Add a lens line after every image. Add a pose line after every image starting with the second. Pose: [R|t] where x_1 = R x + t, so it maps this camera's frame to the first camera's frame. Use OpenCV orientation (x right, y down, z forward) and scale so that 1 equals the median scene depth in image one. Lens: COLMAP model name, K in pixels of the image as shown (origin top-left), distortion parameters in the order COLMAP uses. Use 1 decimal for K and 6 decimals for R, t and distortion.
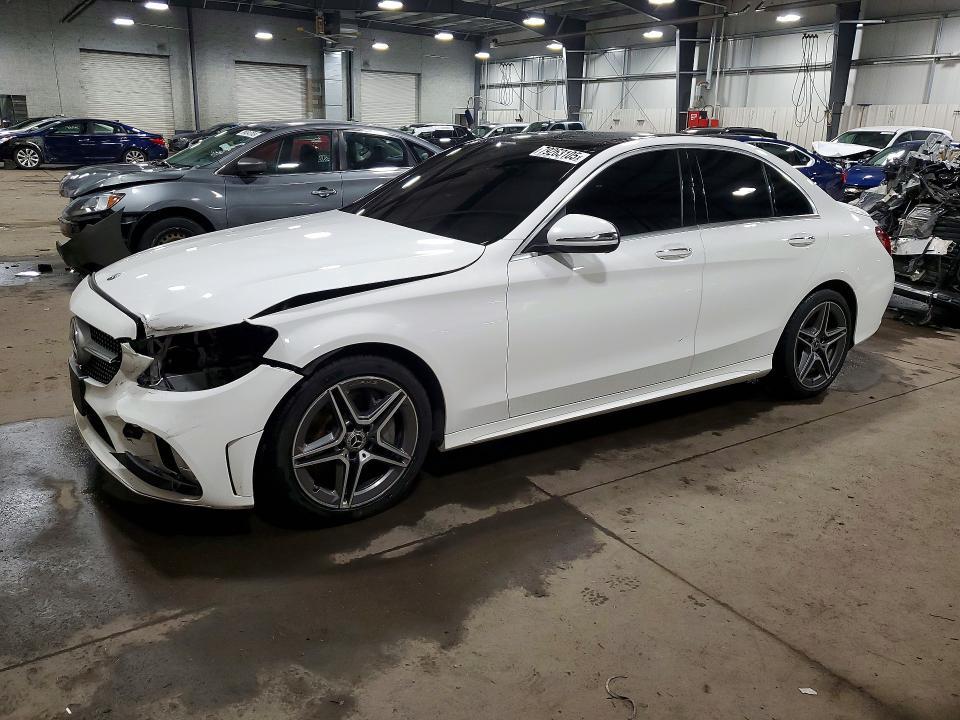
lens RADIAL K [[743.7, 0, 480.0], [0, 743.7, 360.0], [0, 0, 1]] dist [0.000833, -0.001596]
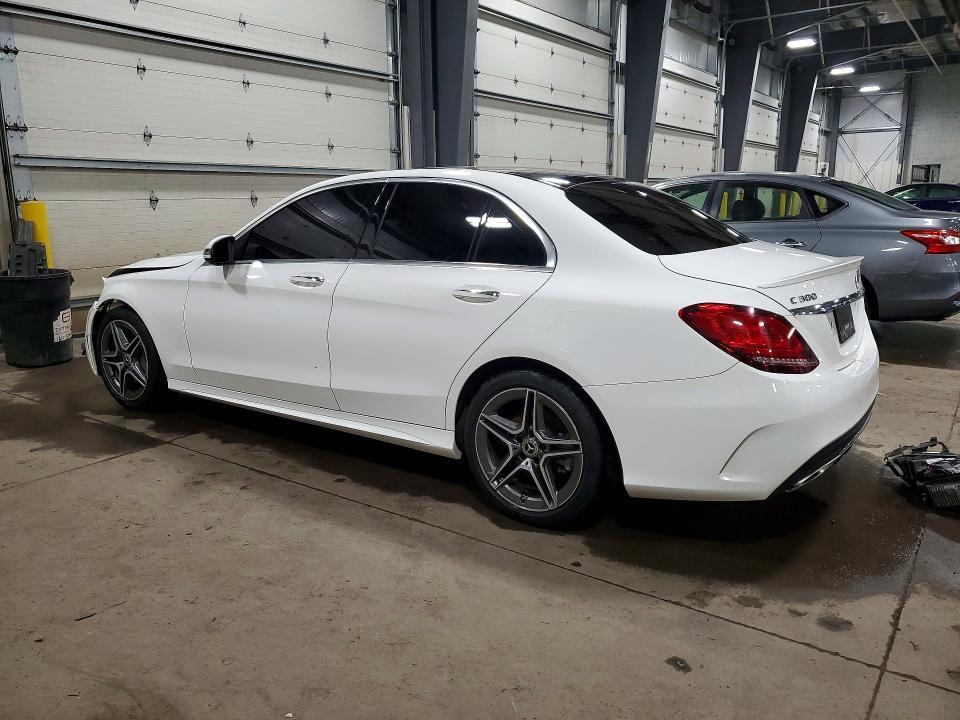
lens RADIAL K [[770.2, 0, 480.0], [0, 770.2, 360.0], [0, 0, 1]] dist [-0.002521, -0.004736]
pose [[0.366057, 0.172741, -0.914419, 1.357139], [-0.260160, 0.962437, 0.077665, -0.183186], [0.893487, 0.209465, 0.397247, 0.810208]]
